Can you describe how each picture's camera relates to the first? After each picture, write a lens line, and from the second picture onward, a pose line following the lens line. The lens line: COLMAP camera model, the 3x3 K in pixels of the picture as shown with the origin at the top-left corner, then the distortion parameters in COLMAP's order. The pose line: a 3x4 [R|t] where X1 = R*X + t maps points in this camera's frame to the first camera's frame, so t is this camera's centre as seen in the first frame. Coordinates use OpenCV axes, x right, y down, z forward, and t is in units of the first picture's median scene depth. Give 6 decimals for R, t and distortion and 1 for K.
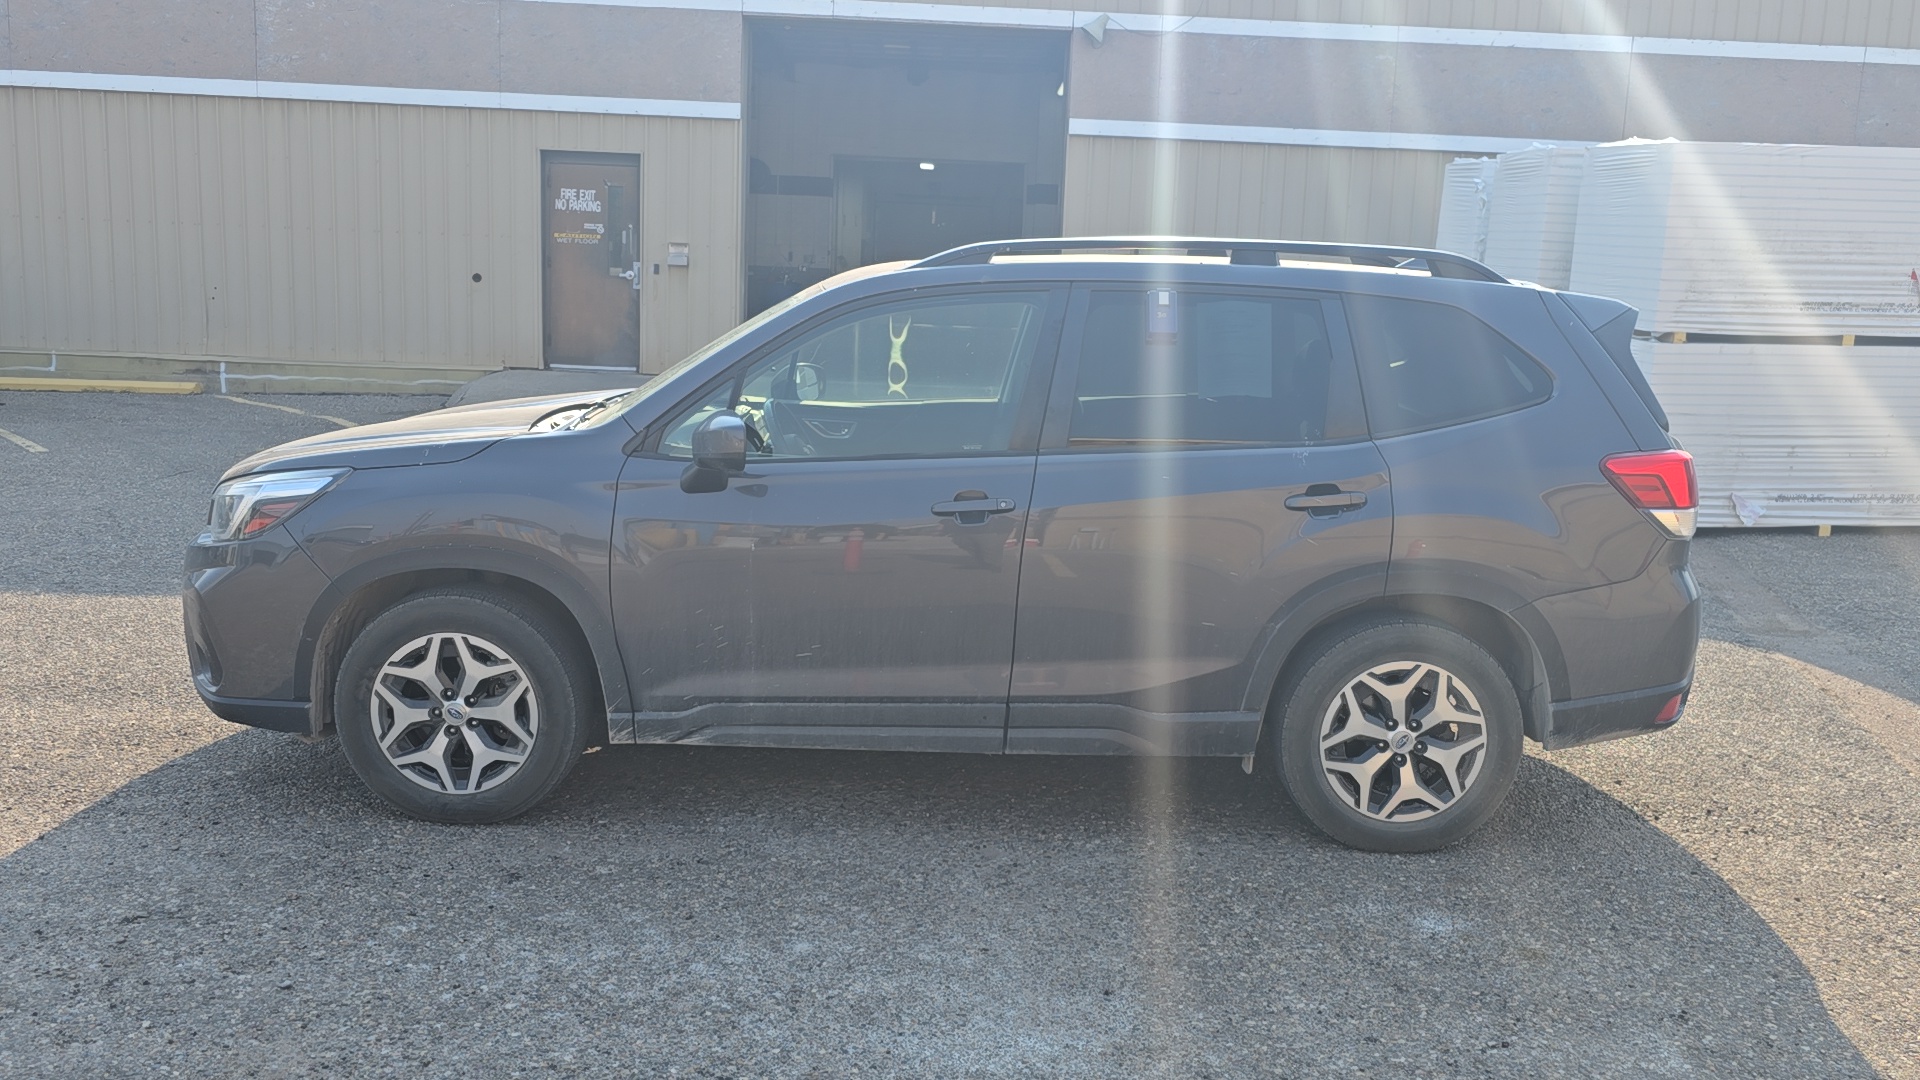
lens RADIAL K [[1605.1, 0, 973.5], [0, 1605.1, 544.0], [0, 0, 1]] dist [-0.001791, 0.008160]
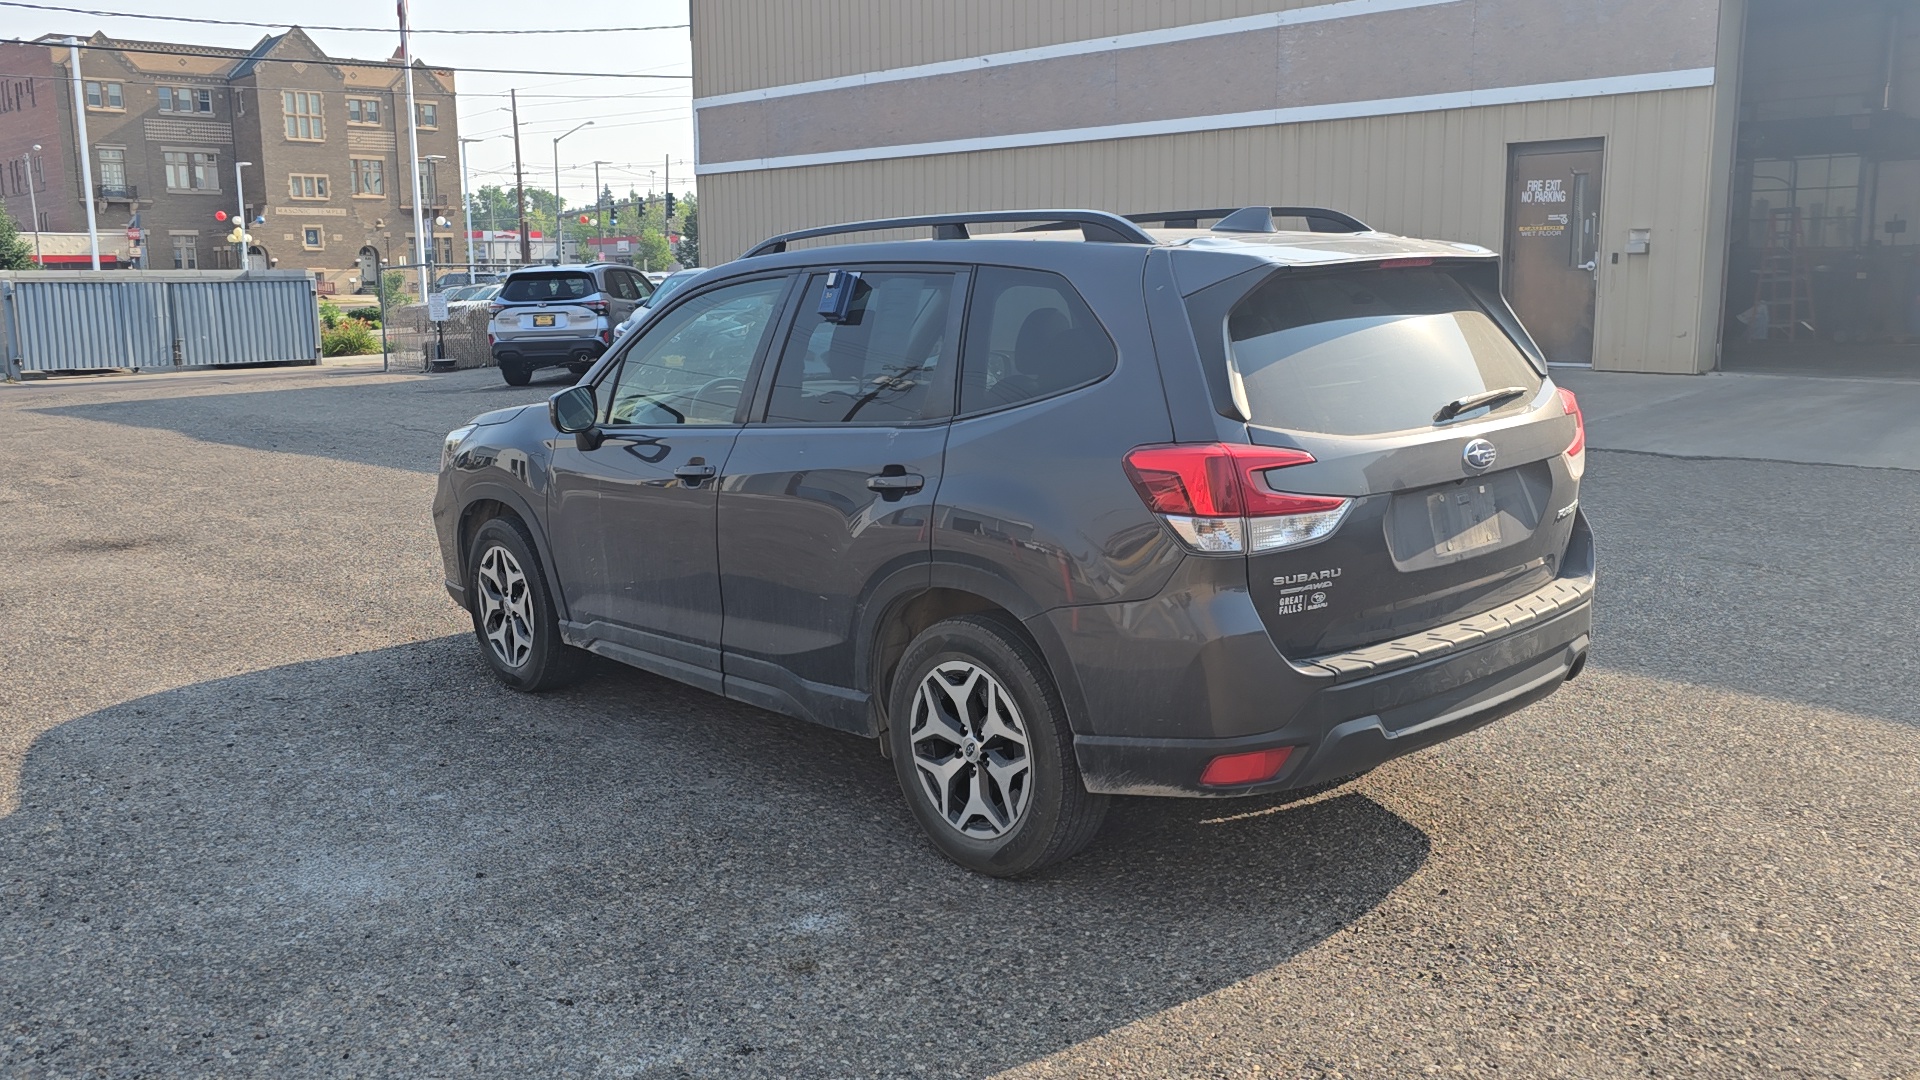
lens RADIAL K [[1605.1, 0, 973.5], [0, 1605.1, 544.0], [0, 0, 1]] dist [-0.001791, 0.008160]
pose [[0.660925, 0.080064, -0.746169, 0.946793], [-0.081933, 0.996047, 0.034304, -0.026229], [0.745966, 0.038464, 0.664873, 0.384958]]
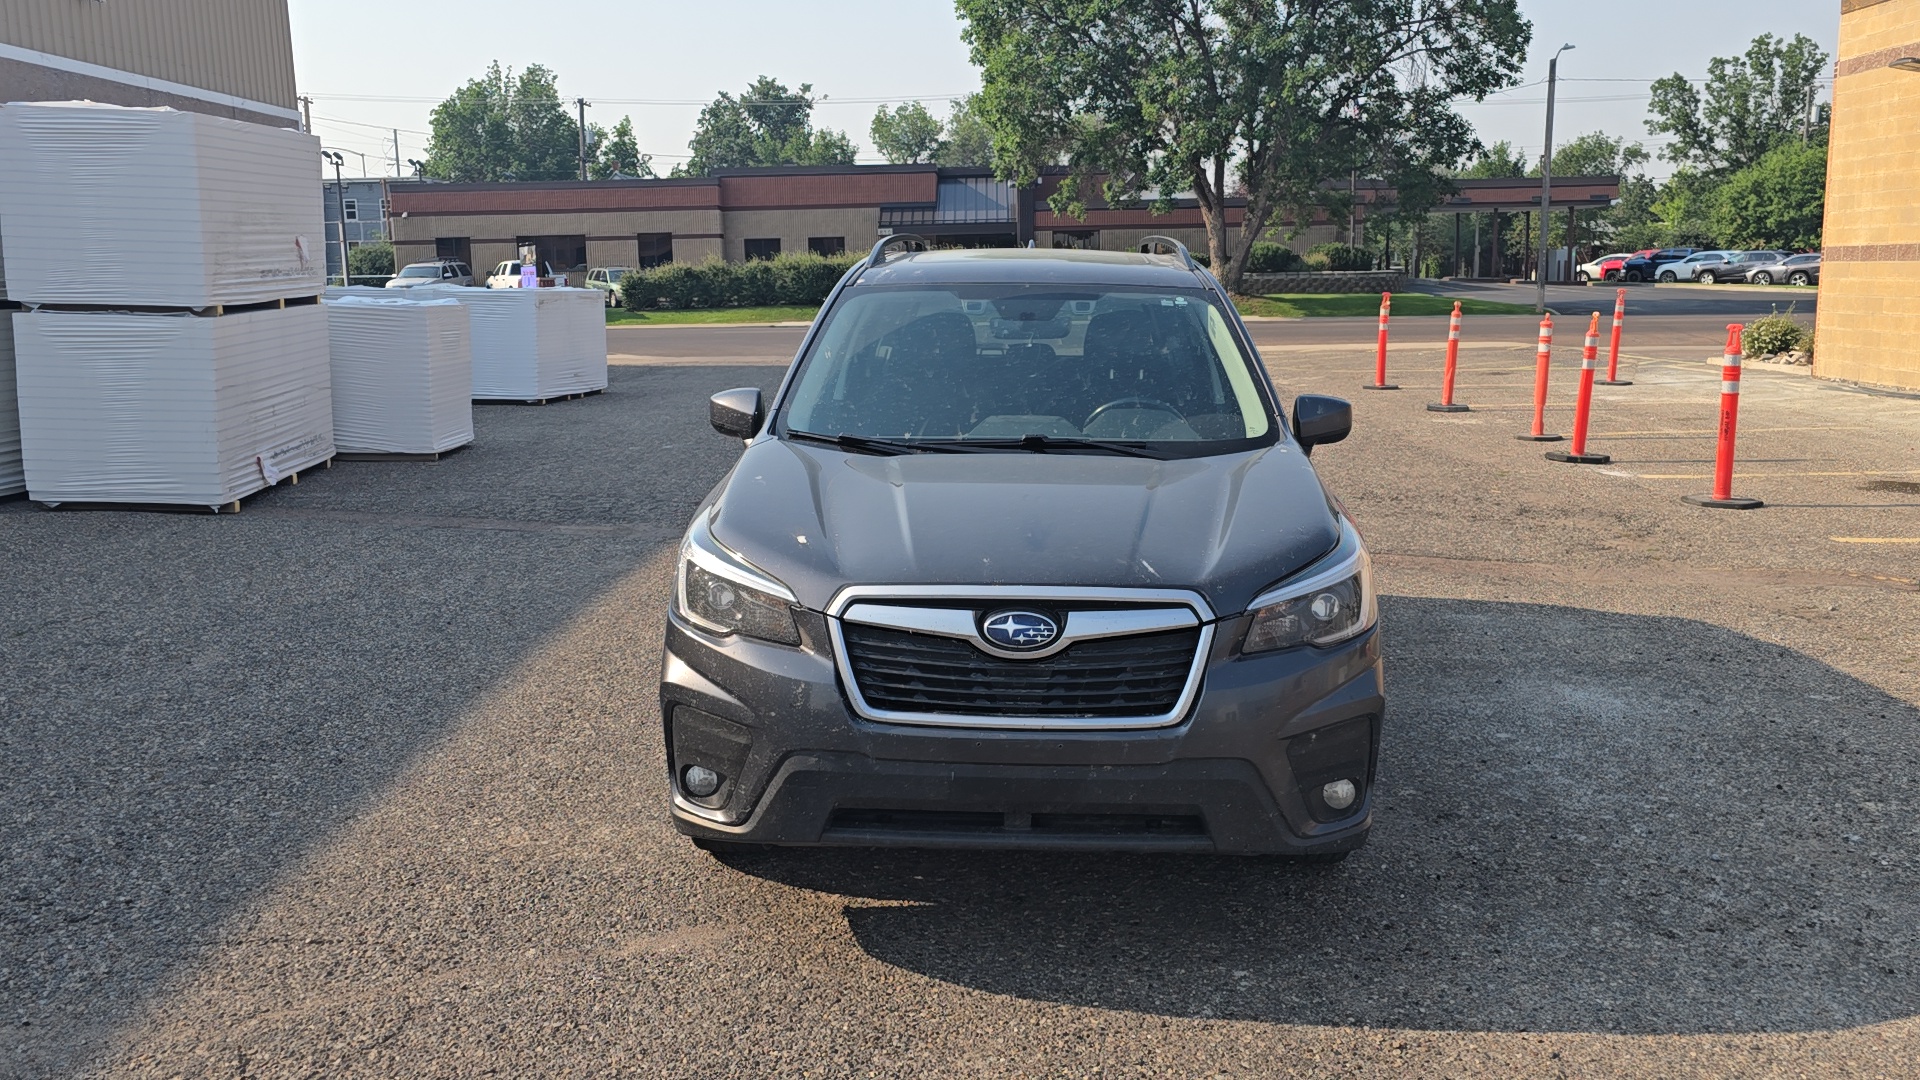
lens RADIAL K [[1605.1, 0, 973.5], [0, 1605.1, 544.0], [0, 0, 1]] dist [-0.001791, 0.008160]
pose [[0.037823, -0.207716, 0.977458, -1.270854], [0.174590, 0.964486, 0.198204, -0.242056], [-0.983915, 0.163158, 0.072744, 1.126840]]
